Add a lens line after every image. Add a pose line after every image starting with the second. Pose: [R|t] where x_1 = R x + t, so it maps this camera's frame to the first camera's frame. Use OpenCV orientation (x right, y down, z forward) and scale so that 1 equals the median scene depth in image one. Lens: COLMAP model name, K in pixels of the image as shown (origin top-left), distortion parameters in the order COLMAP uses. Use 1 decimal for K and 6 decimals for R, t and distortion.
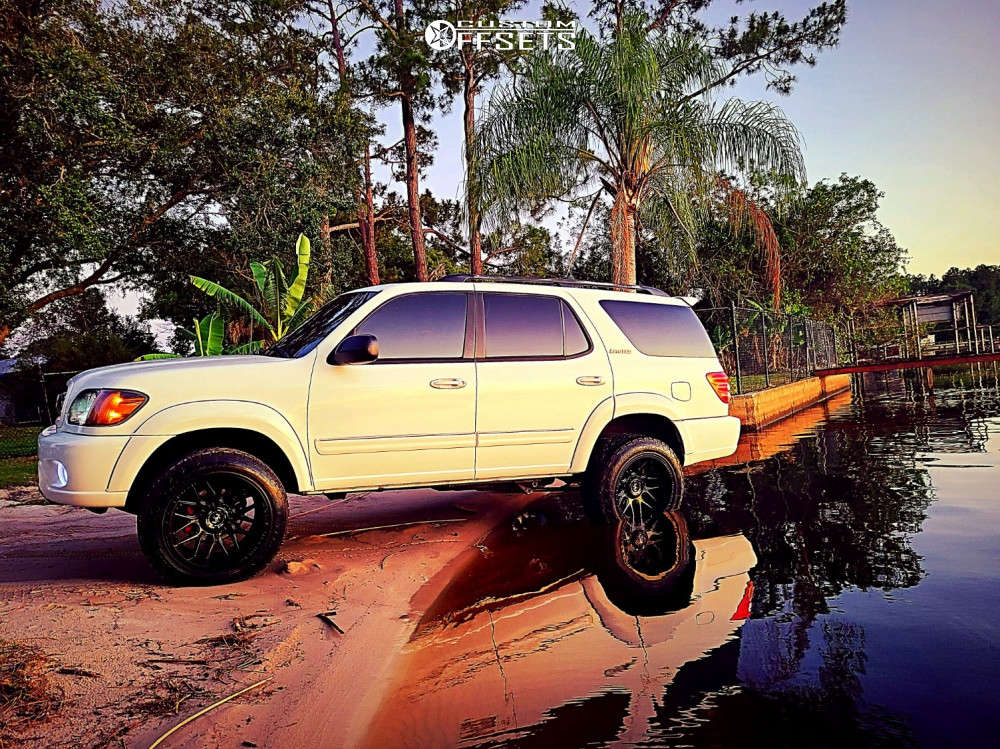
lens RADIAL K [[740.3, 0, 500.0], [0, 740.3, 374.5], [0, 0, 1]] dist [0.075763, -0.061693]
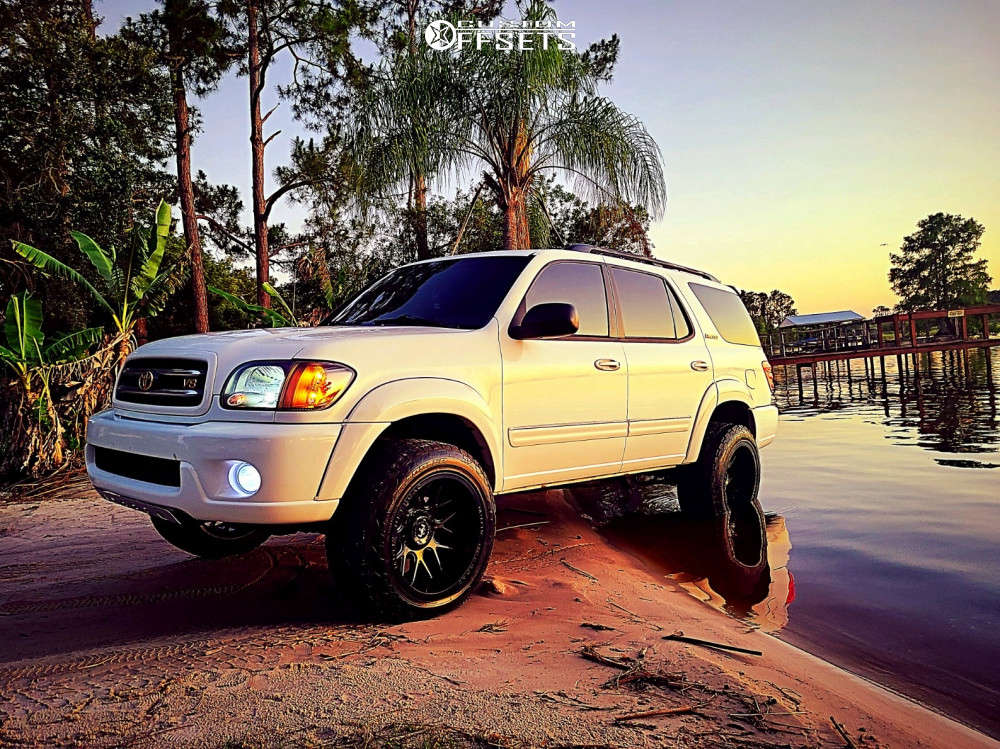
lens RADIAL K [[740.3, 0, 500.0], [0, 740.3, 374.5], [0, 0, 1]] dist [0.075763, -0.061693]
pose [[0.937829, 0.007471, 0.347017, -0.468616], [-0.003734, 0.999928, -0.011438, 0.032445], [-0.347077, 0.009431, 0.937789, 0.204549]]
